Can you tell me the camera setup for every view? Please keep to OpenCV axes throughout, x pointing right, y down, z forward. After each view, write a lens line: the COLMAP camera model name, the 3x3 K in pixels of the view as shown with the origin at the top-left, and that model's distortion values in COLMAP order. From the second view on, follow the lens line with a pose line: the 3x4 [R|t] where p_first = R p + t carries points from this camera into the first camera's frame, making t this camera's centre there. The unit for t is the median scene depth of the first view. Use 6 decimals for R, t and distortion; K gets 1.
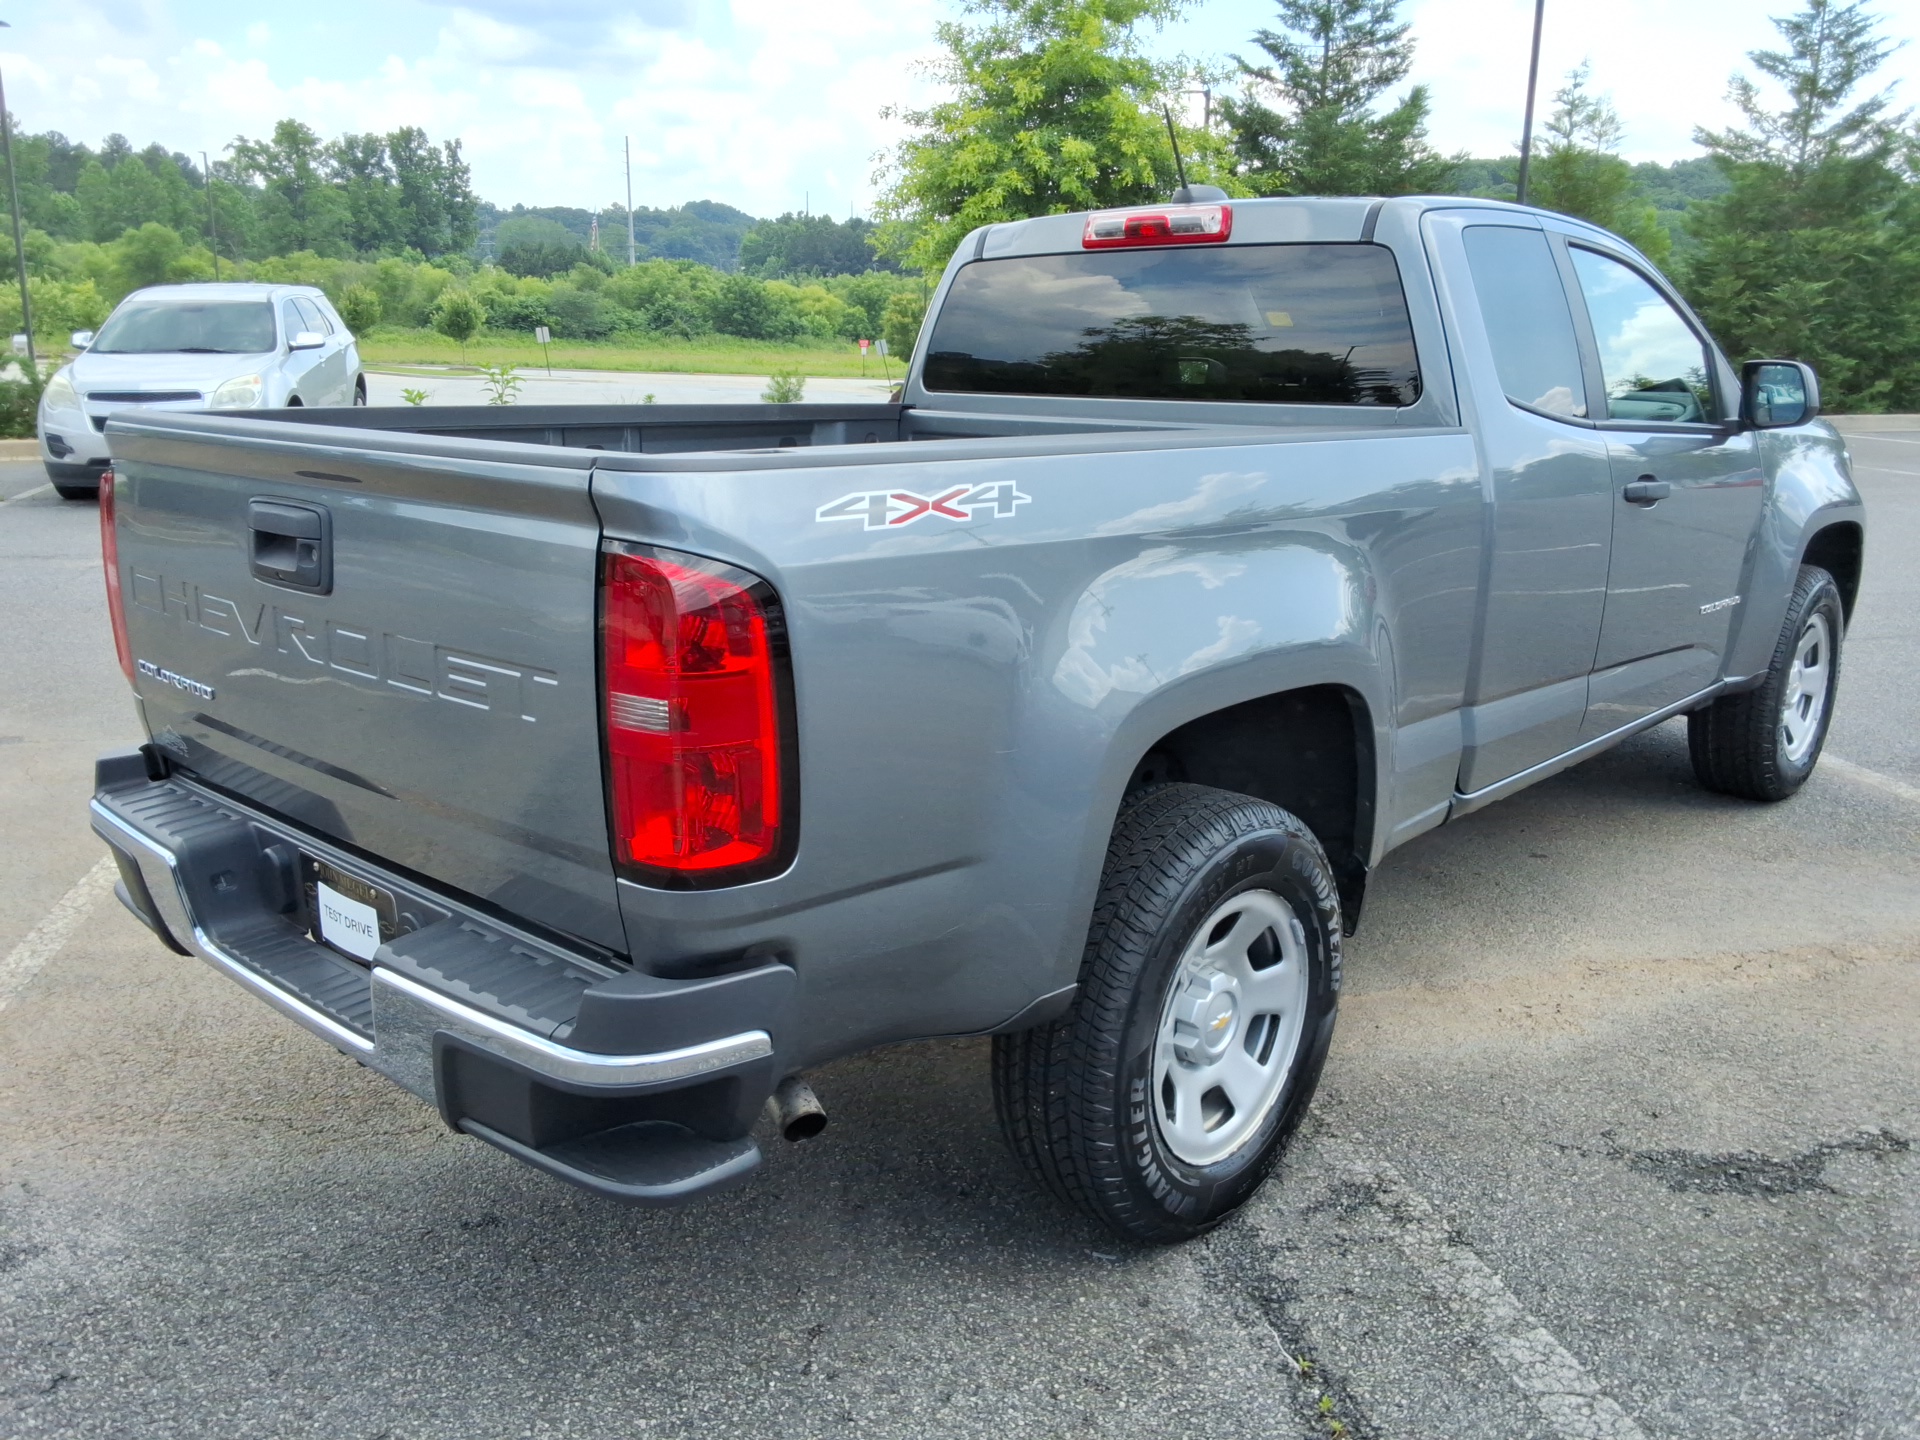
lens RADIAL K [[1538.9, 0, 976.2], [0, 1538.9, 711.4], [0, 0, 1]] dist [0.086973, -0.139552]
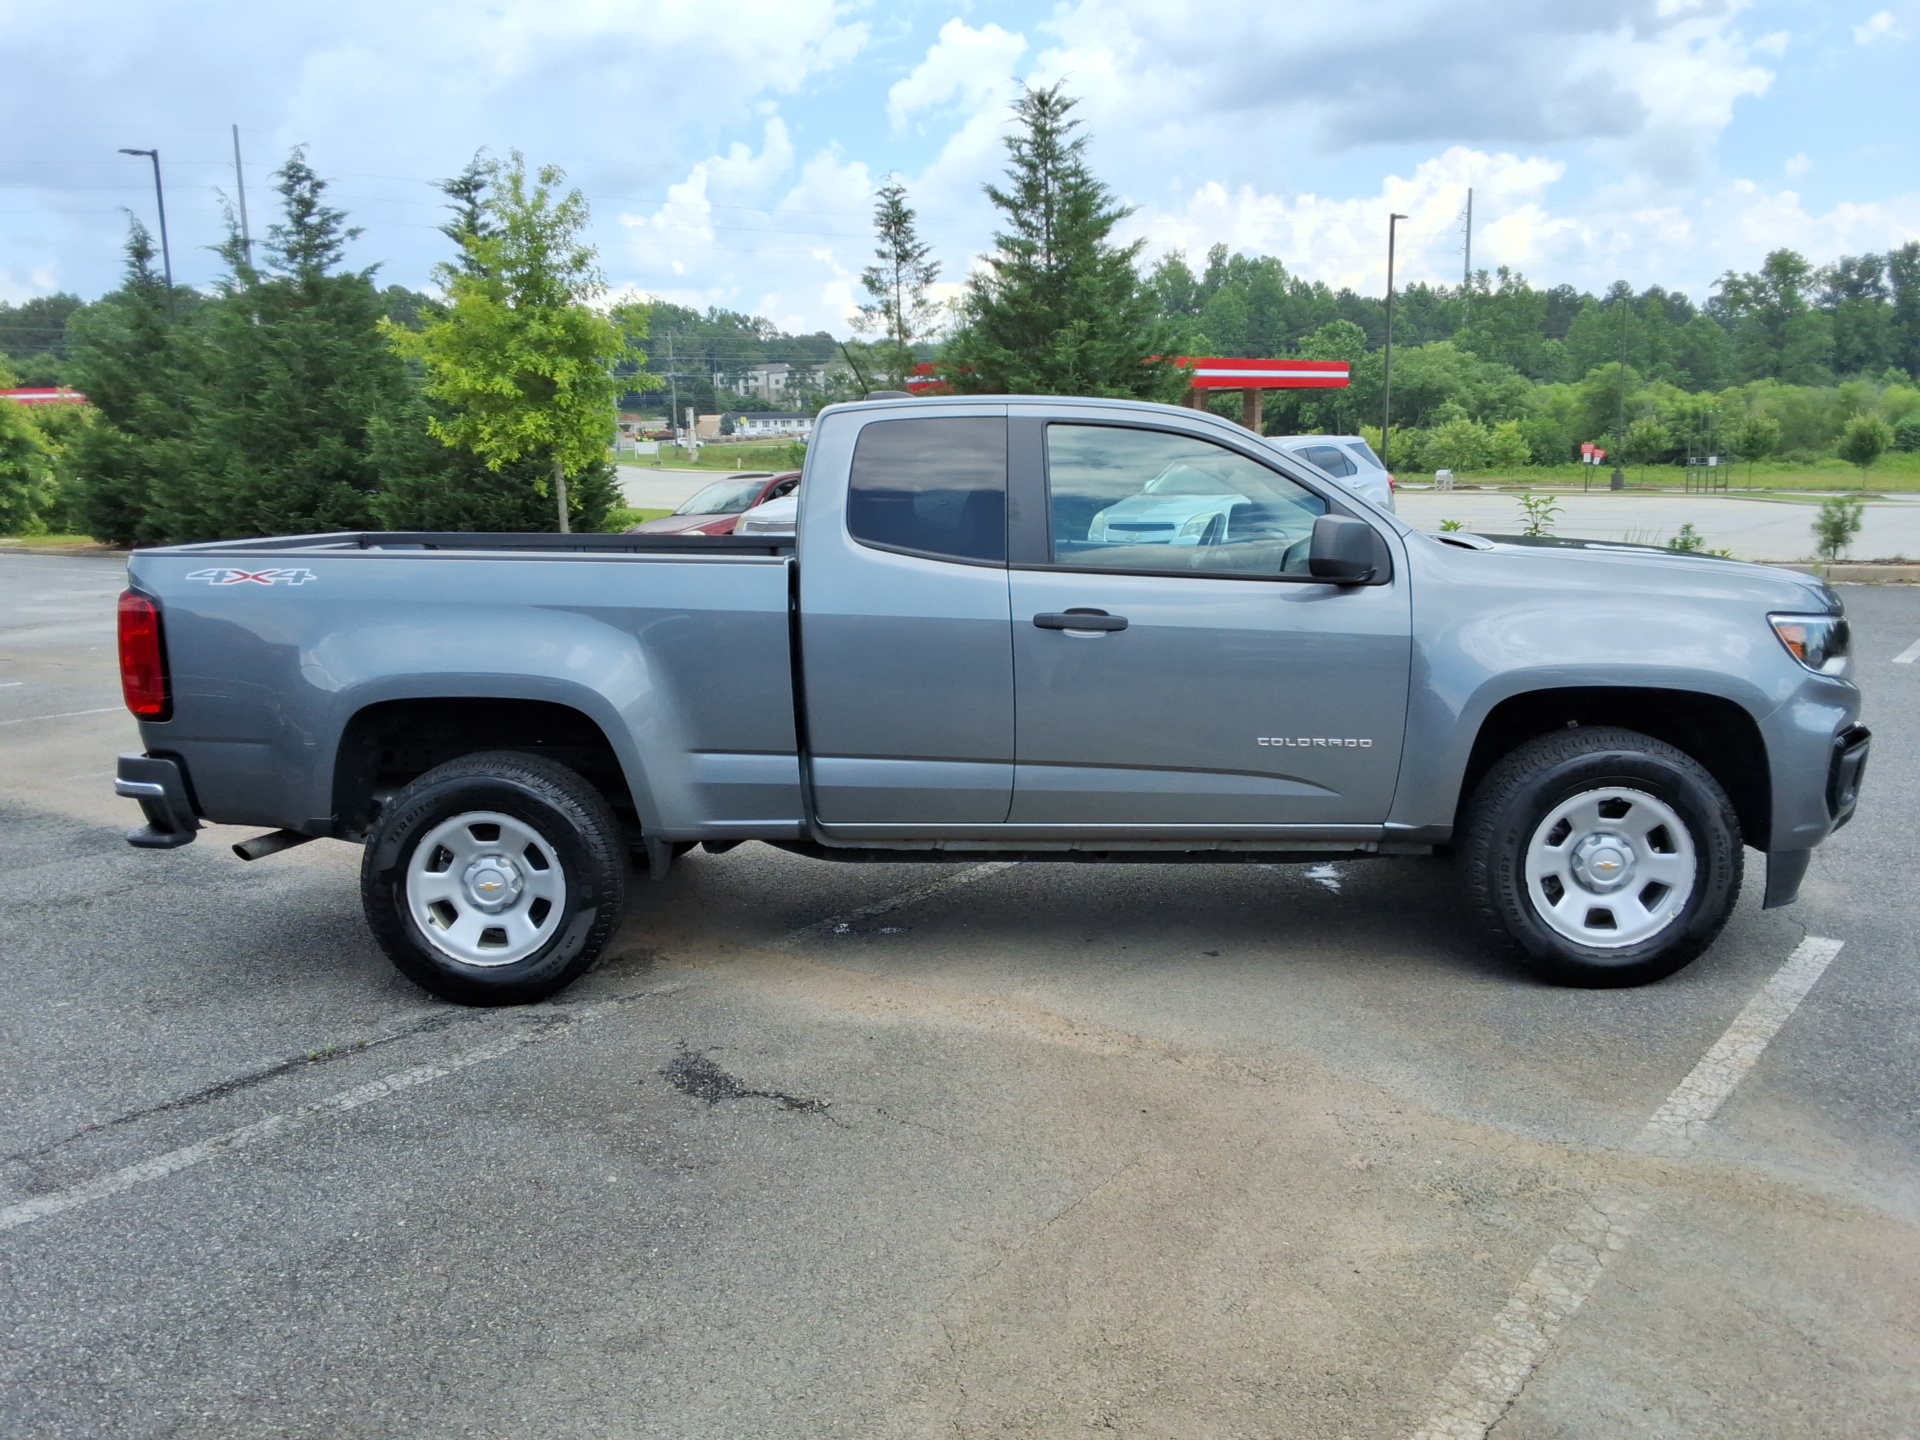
lens RADIAL K [[1538.9, 0, 976.2], [0, 1538.9, 711.4], [0, 0, 1]] dist [0.086973, -0.139552]
pose [[0.643614, 0.102380, -0.758471, 0.228136], [-0.161884, 0.986801, -0.004169, -0.009517], [0.748033, 0.125468, 0.651693, 0.030401]]
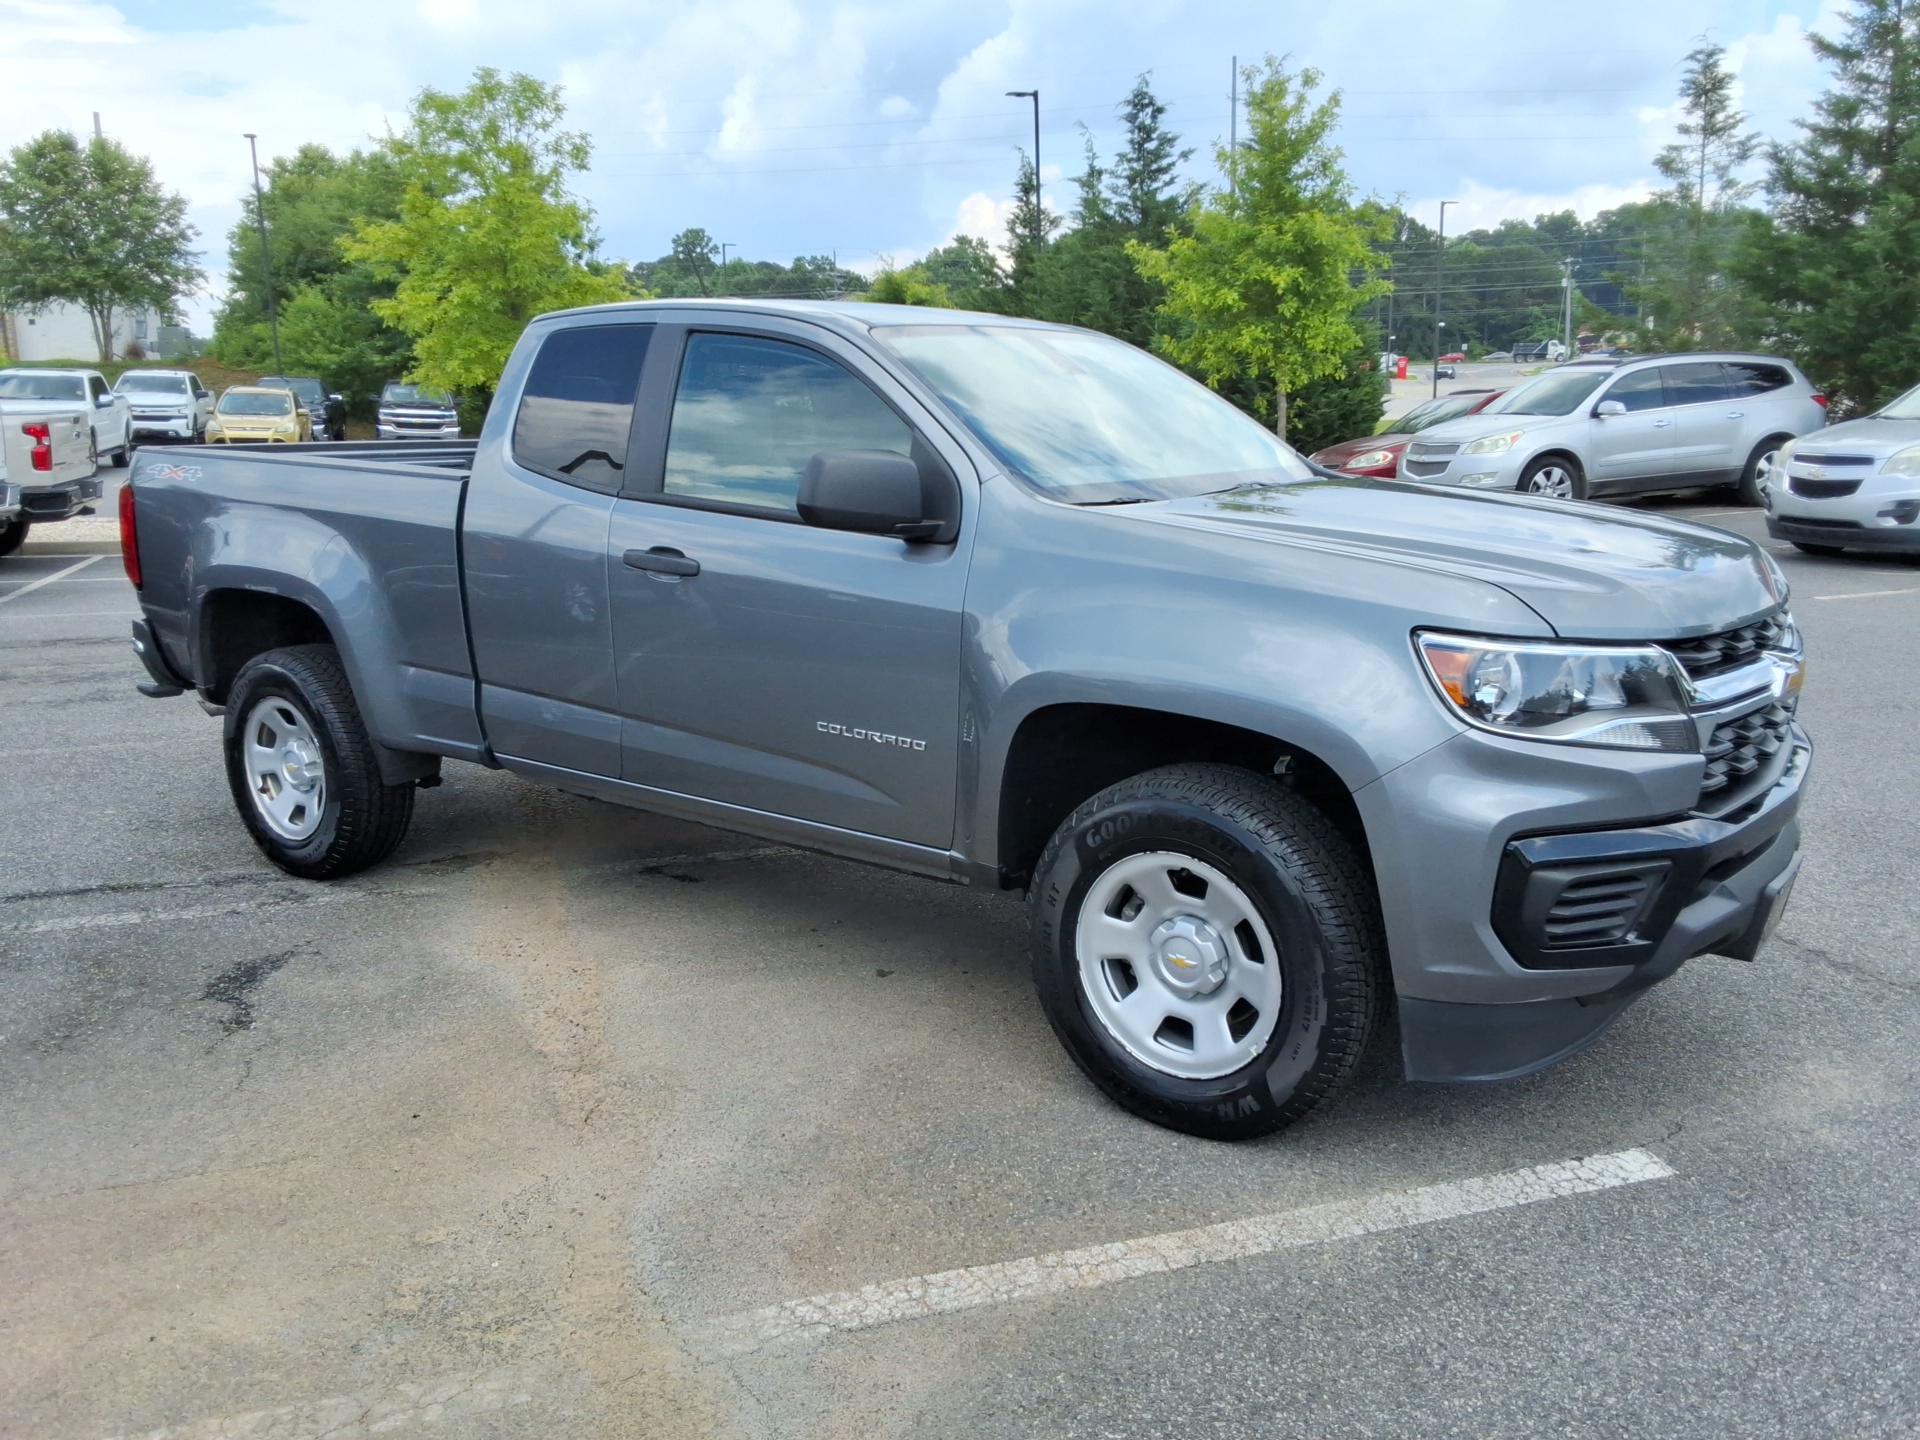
lens RADIAL K [[1527.7, 0, 985.4], [0, 1527.7, 722.2], [0, 0, 1]] dist [0.099385, -0.135308]
pose [[0.107130, 0.199891, -0.973944, 0.262556], [-0.228537, 0.958303, 0.171543, -0.046948], [0.967623, 0.204205, 0.148345, 0.191167]]
